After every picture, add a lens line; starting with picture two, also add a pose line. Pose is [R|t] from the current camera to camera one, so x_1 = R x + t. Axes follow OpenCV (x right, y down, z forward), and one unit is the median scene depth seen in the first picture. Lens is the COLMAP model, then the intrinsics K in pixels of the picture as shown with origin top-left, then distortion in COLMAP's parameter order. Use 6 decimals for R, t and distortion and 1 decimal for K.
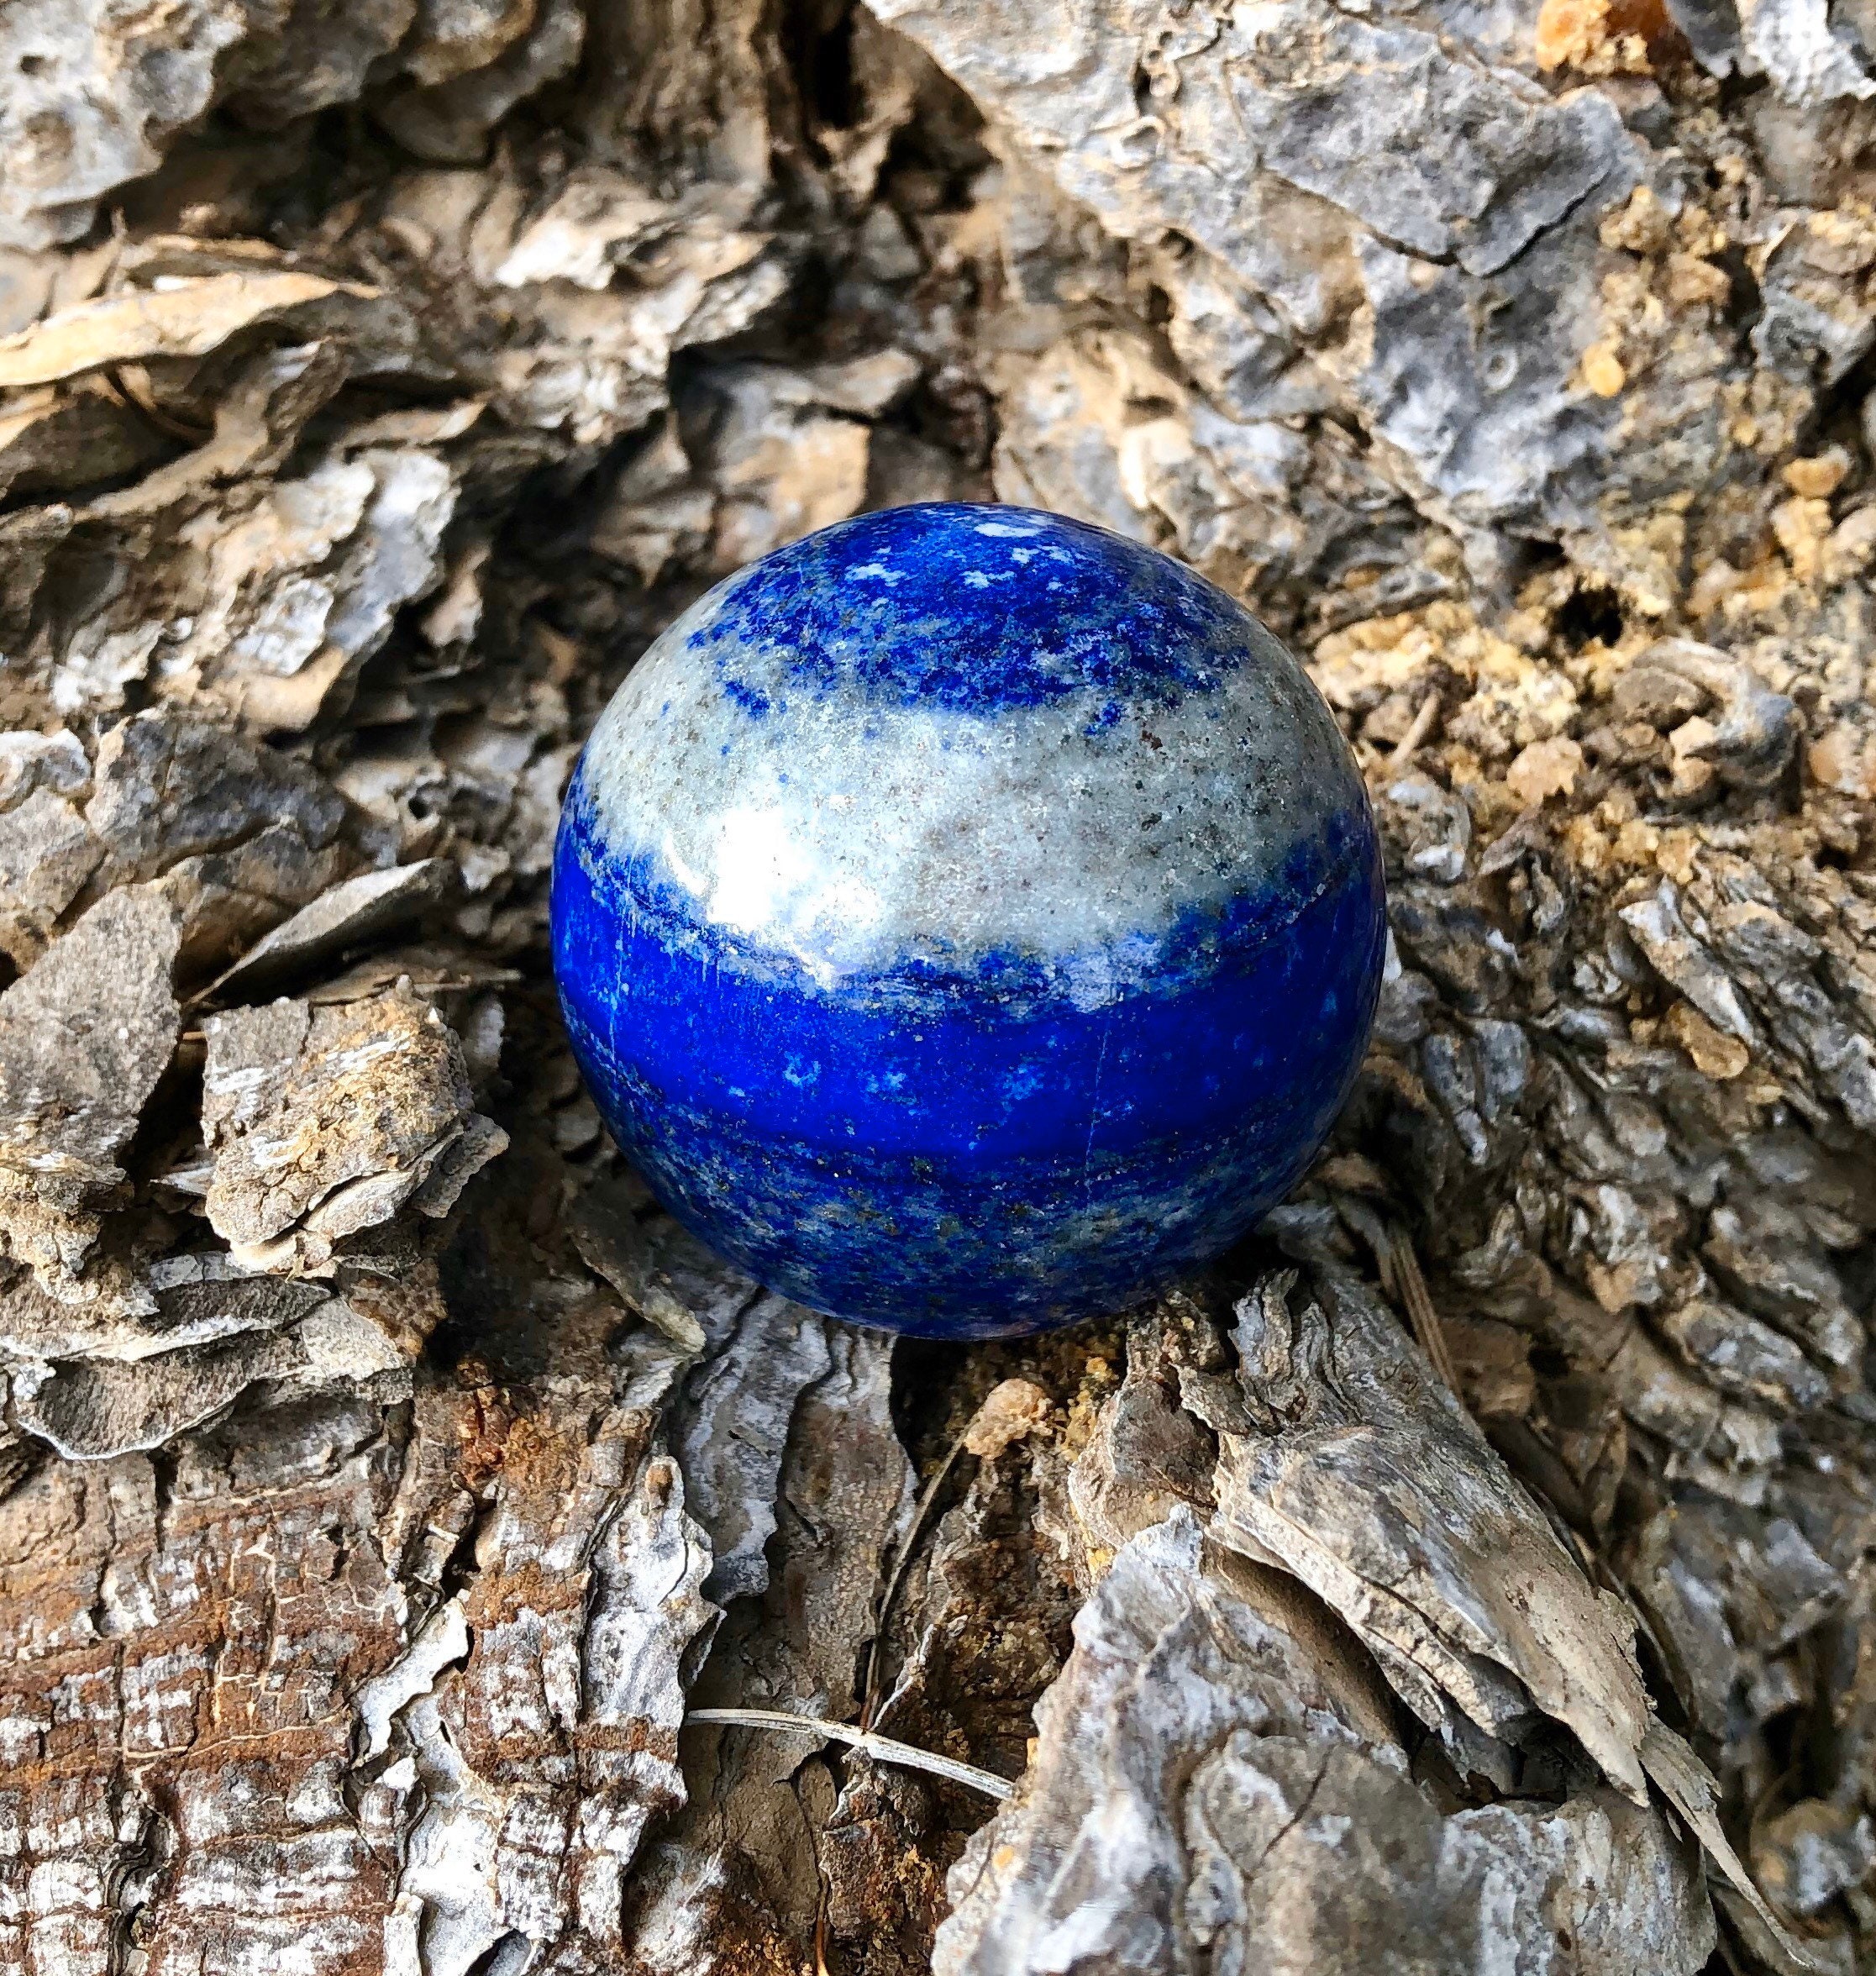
lens RADIAL K [[3058.7, 0, 933.8], [0, 3058.7, 933.0], [0, 0, 1]] dist [0.039030, -0.192933]
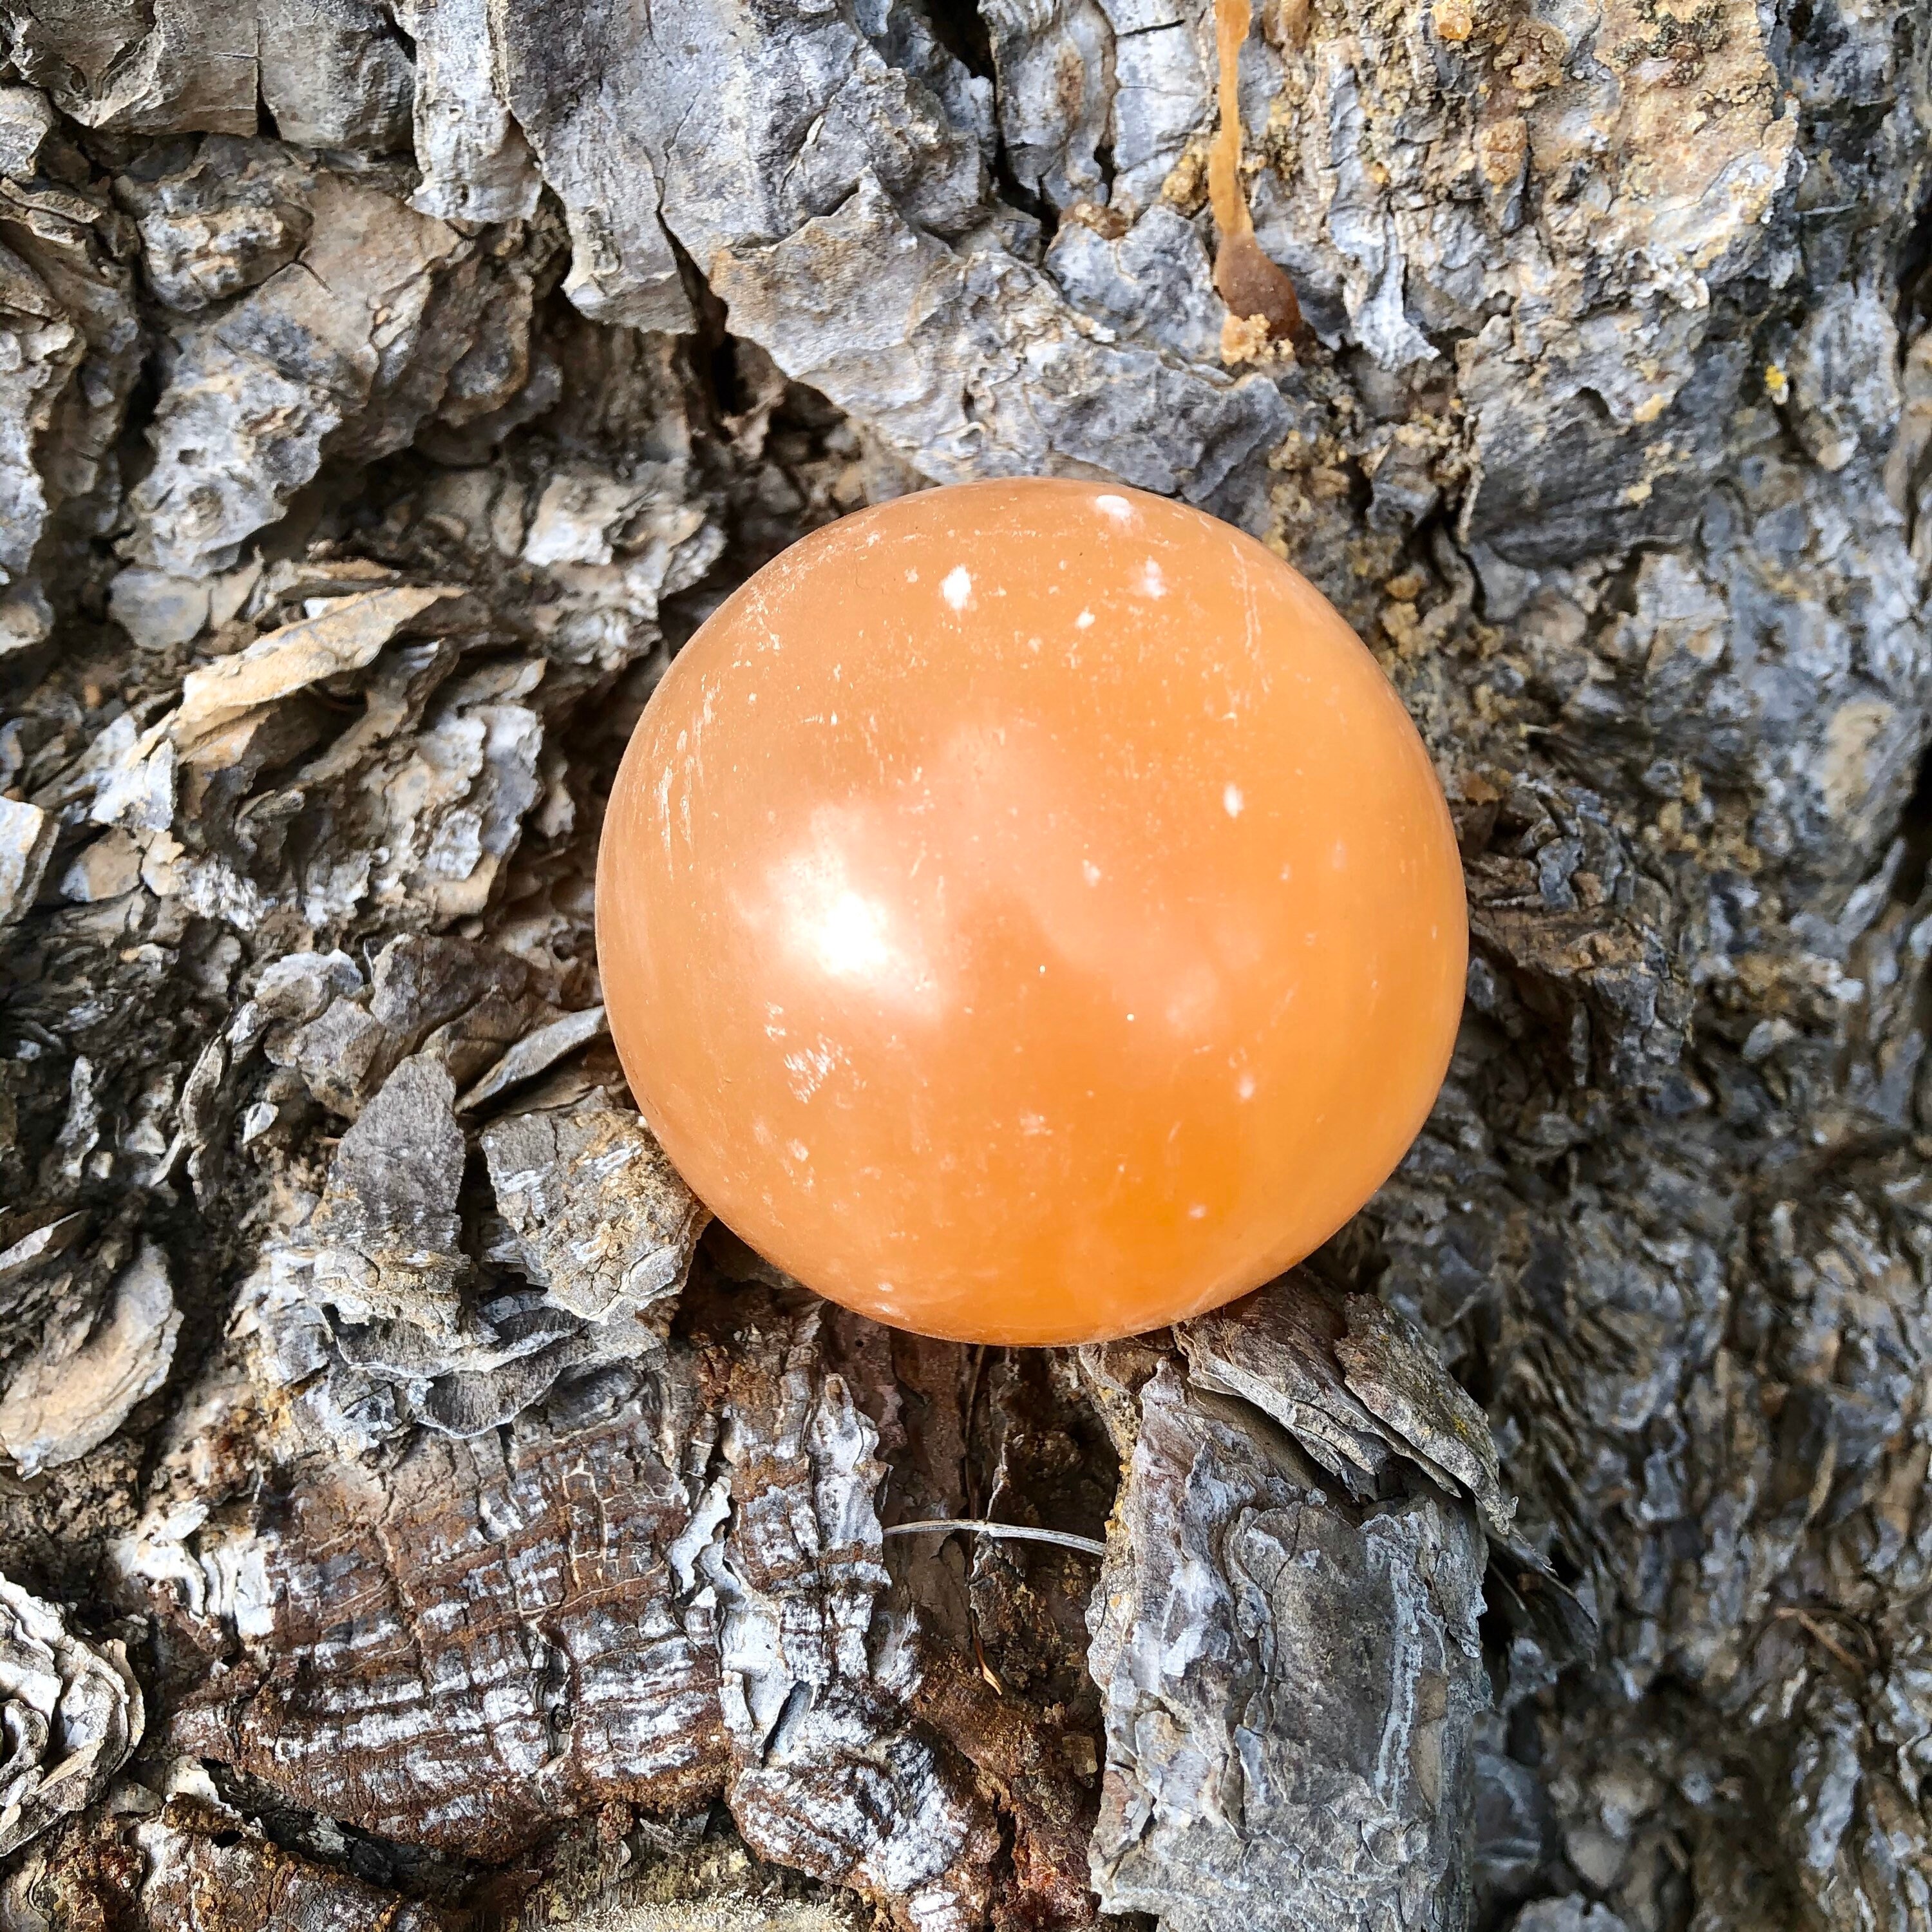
lens RADIAL K [[2340.6, 0, 957.1], [0, 2340.6, 974.0], [0, 0, 1]] dist [0.079069, -0.330651]
pose [[0.979922, -0.139672, 0.142281, -0.163554], [0.121204, 0.983928, 0.131128, -0.180251], [-0.158309, -0.111250, 0.981102, -0.180311]]
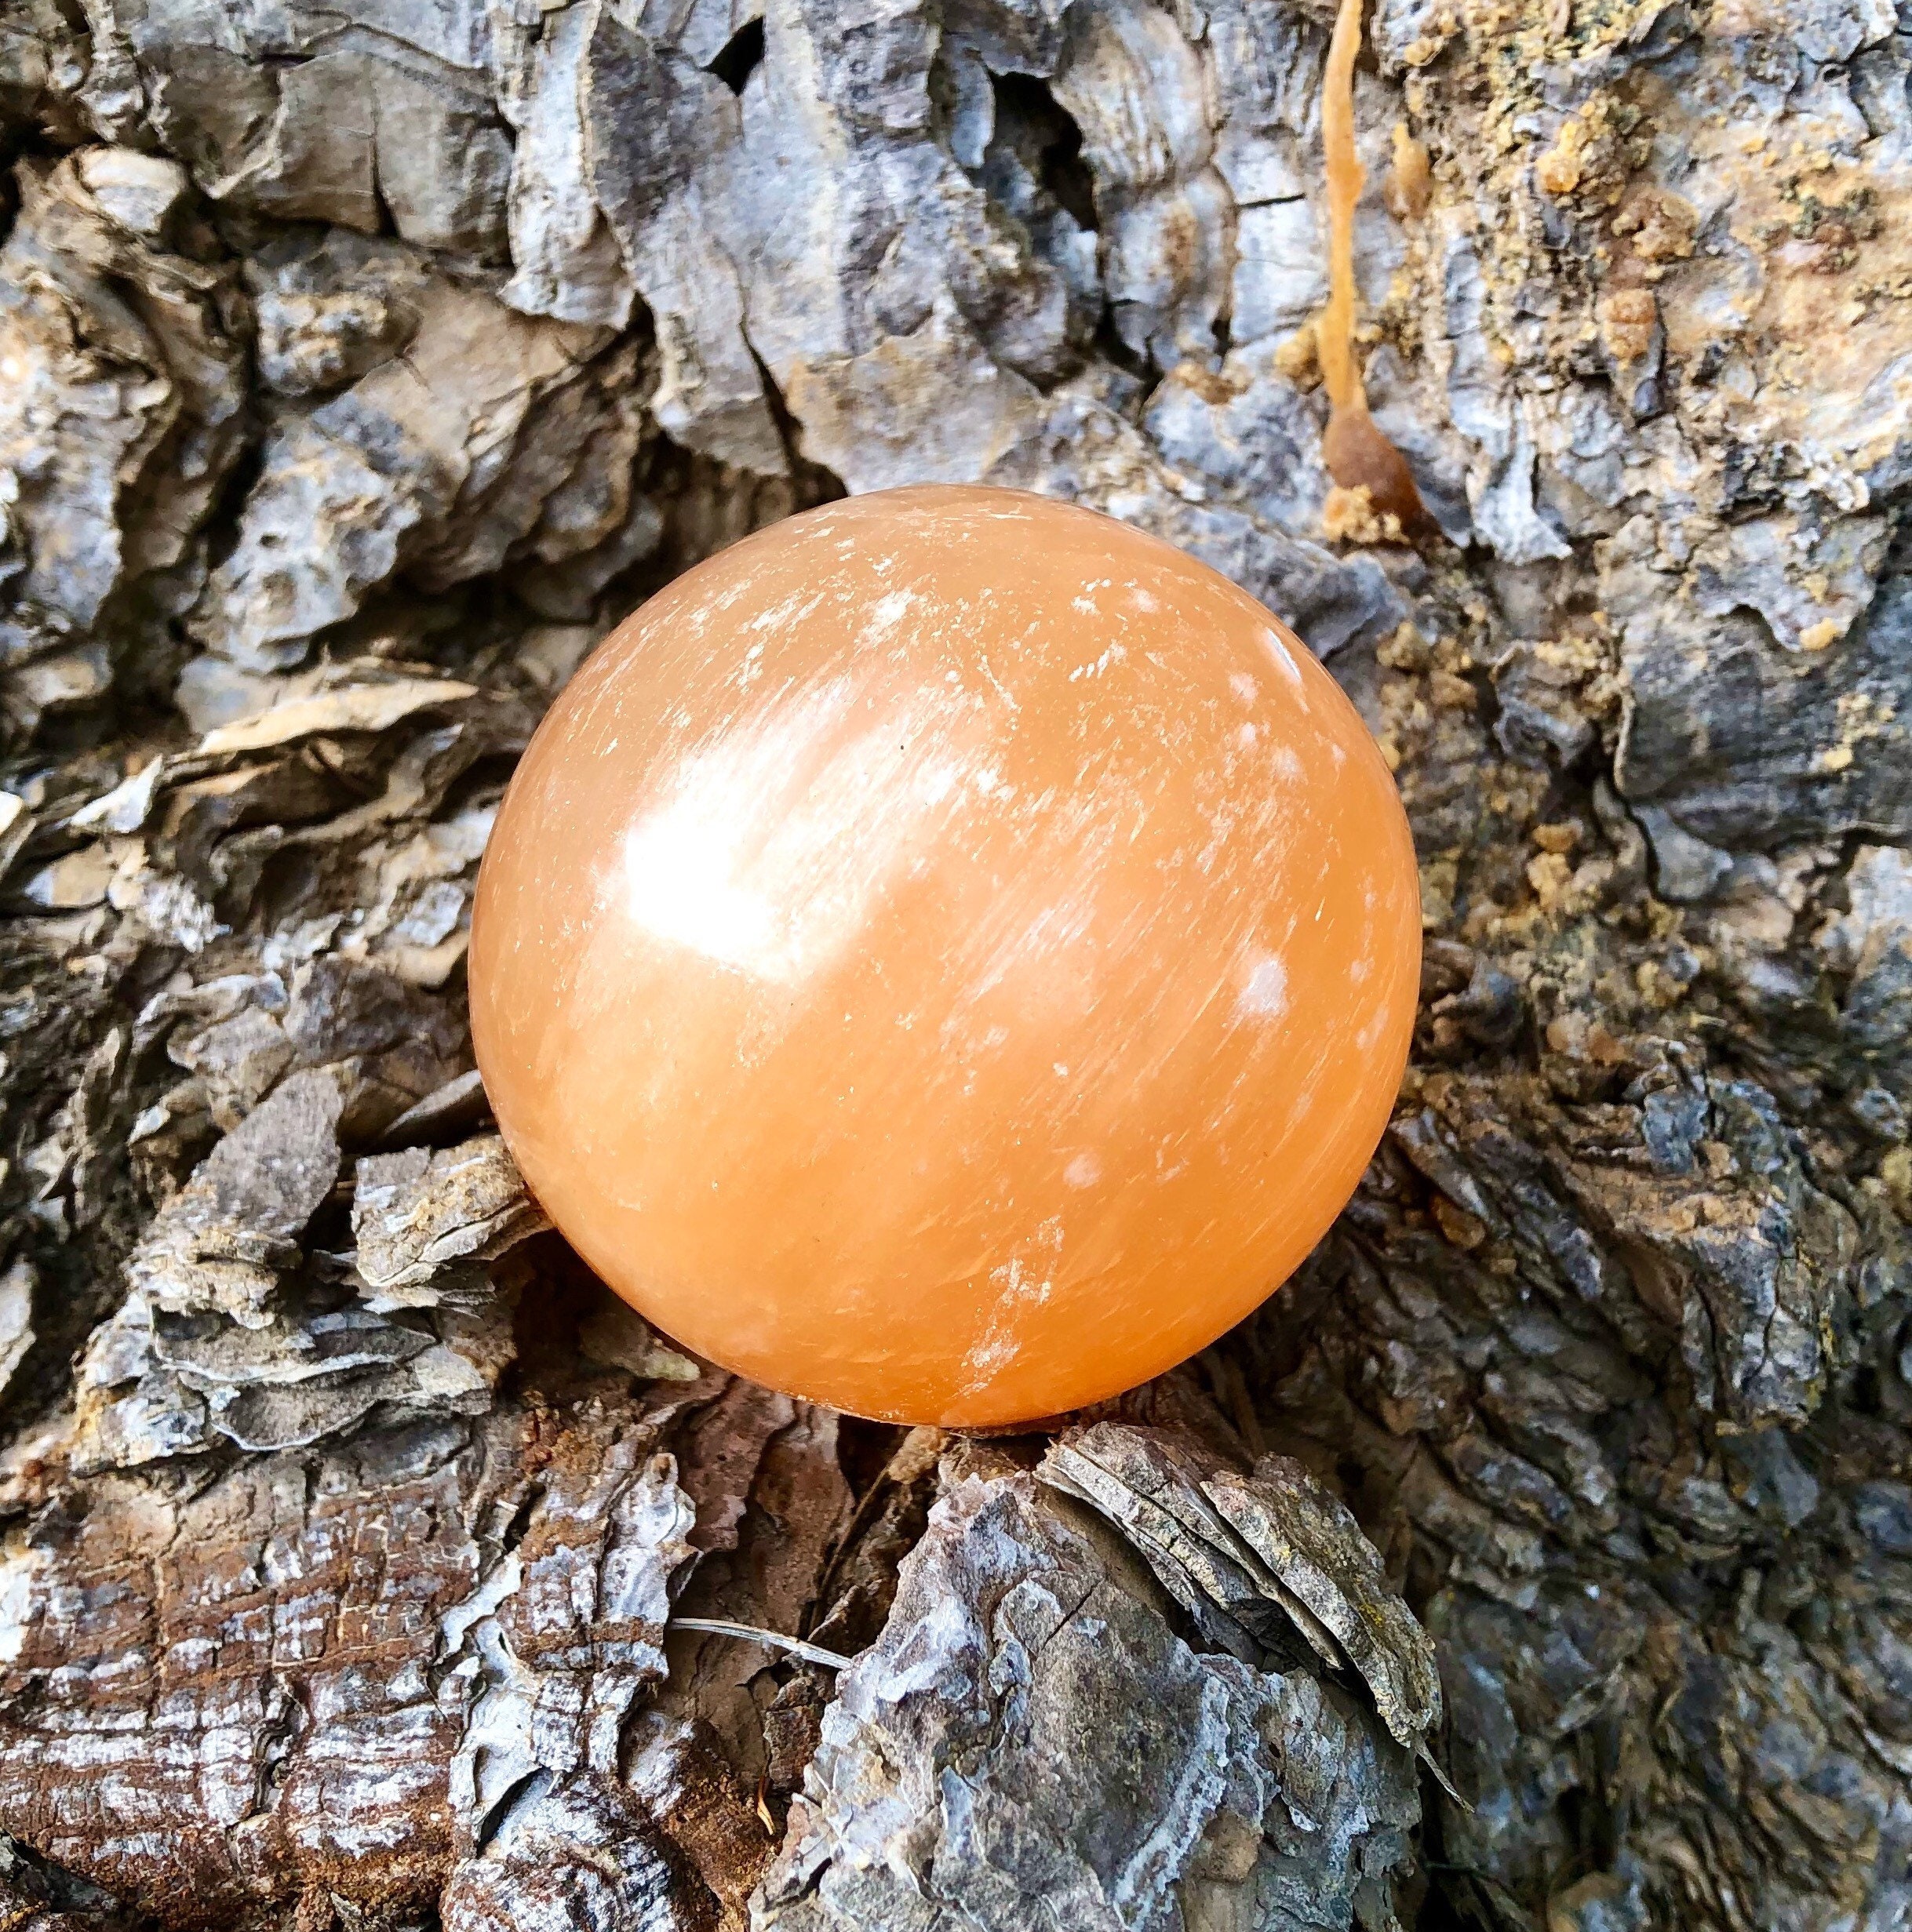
lens RADIAL K [[2890.4, 0, 956.0], [0, 2890.4, 966.0], [0, 0, 1]] dist [0.123559, -0.527751]
pose [[0.999237, 0.003925, -0.038854, 0.093201], [-0.011033, 0.982781, -0.184446, 0.189032], [0.037461, 0.184734, 0.982074, -0.336208]]
